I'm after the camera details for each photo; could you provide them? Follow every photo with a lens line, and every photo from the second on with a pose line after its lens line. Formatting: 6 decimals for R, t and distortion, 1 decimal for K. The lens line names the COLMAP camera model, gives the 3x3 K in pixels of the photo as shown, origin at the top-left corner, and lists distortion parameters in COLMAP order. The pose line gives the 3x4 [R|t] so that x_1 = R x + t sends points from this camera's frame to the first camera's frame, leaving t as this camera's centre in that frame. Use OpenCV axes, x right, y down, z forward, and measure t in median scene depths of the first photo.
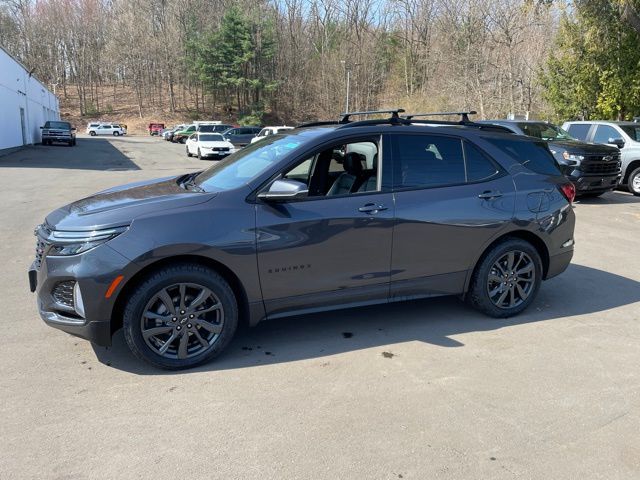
lens RADIAL K [[484.2, 0, 321.5], [0, 484.2, 239.3], [0, 0, 1]] dist [0.084144, -0.103486]
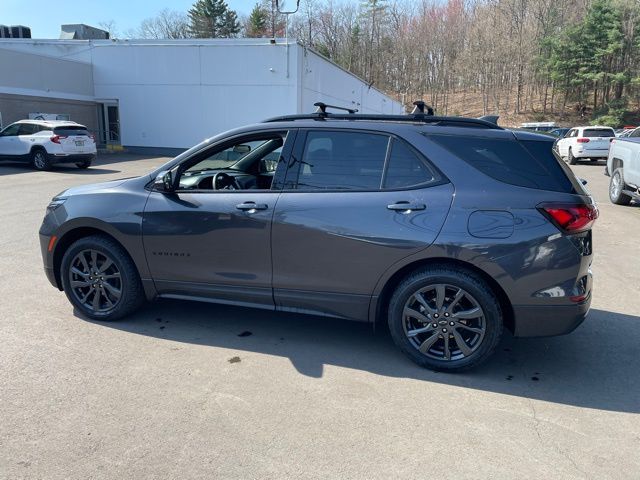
lens RADIAL K [[484.2, 0, 319.4], [0, 484.2, 238.0], [0, 0, 1]] dist [0.084144, -0.103486]
pose [[0.767871, 0.130665, -0.627137, 0.675146], [-0.136544, 0.989864, 0.039055, -0.048554], [0.625884, 0.055643, 0.777929, 0.279562]]
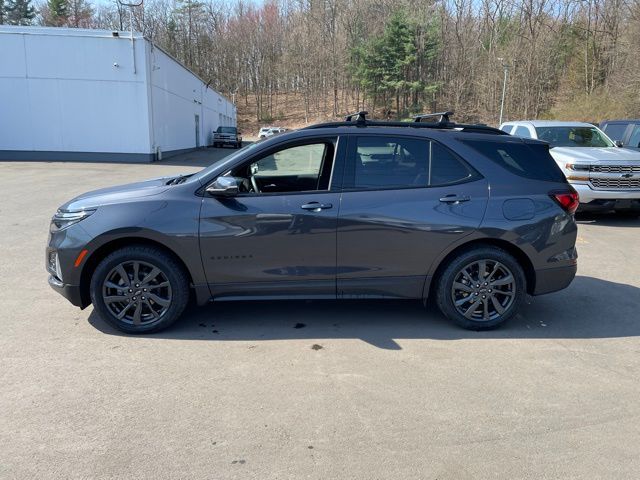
lens RADIAL K [[484.2, 0, 320.9], [0, 484.2, 239.6], [0, 0, 1]] dist [0.084144, -0.103486]
pose [[0.945186, 0.066352, -0.319721, 0.374306], [-0.067943, 0.997670, 0.006190, 0.000093], [0.319387, 0.015872, 0.947491, 0.010742]]
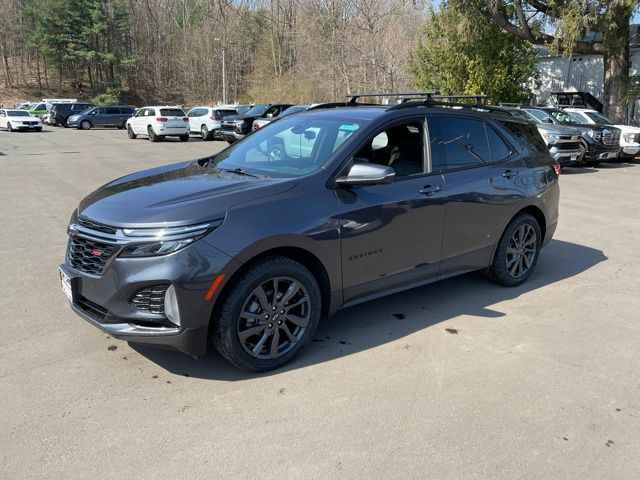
lens RADIAL K [[484.2, 0, 322.9], [0, 484.2, 237.6], [0, 0, 1]] dist [0.084144, -0.103486]
pose [[0.961682, -0.060024, 0.267515, -0.319542], [0.051499, 0.997920, 0.038777, -0.012379], [-0.269286, -0.023514, 0.962773, 0.063799]]
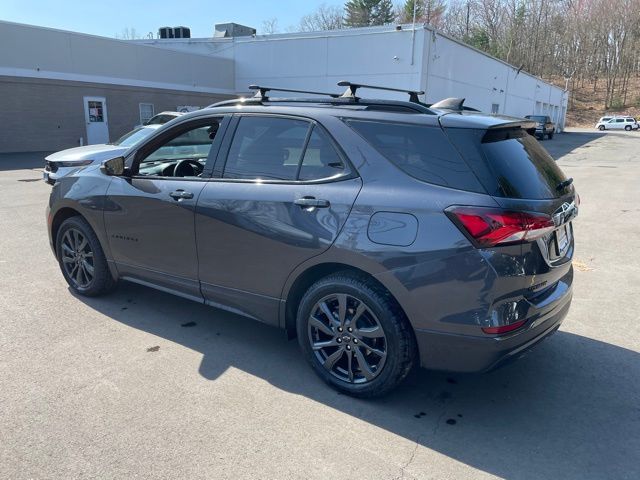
lens RADIAL K [[484.2, 0, 318.8], [0, 484.2, 239.3], [0, 0, 1]] dist [0.084144, -0.103486]
pose [[0.539093, 0.190285, -0.820470, 0.849546], [-0.182650, 0.977375, 0.106664, -0.106349], [0.822203, 0.092358, 0.561651, 0.575883]]
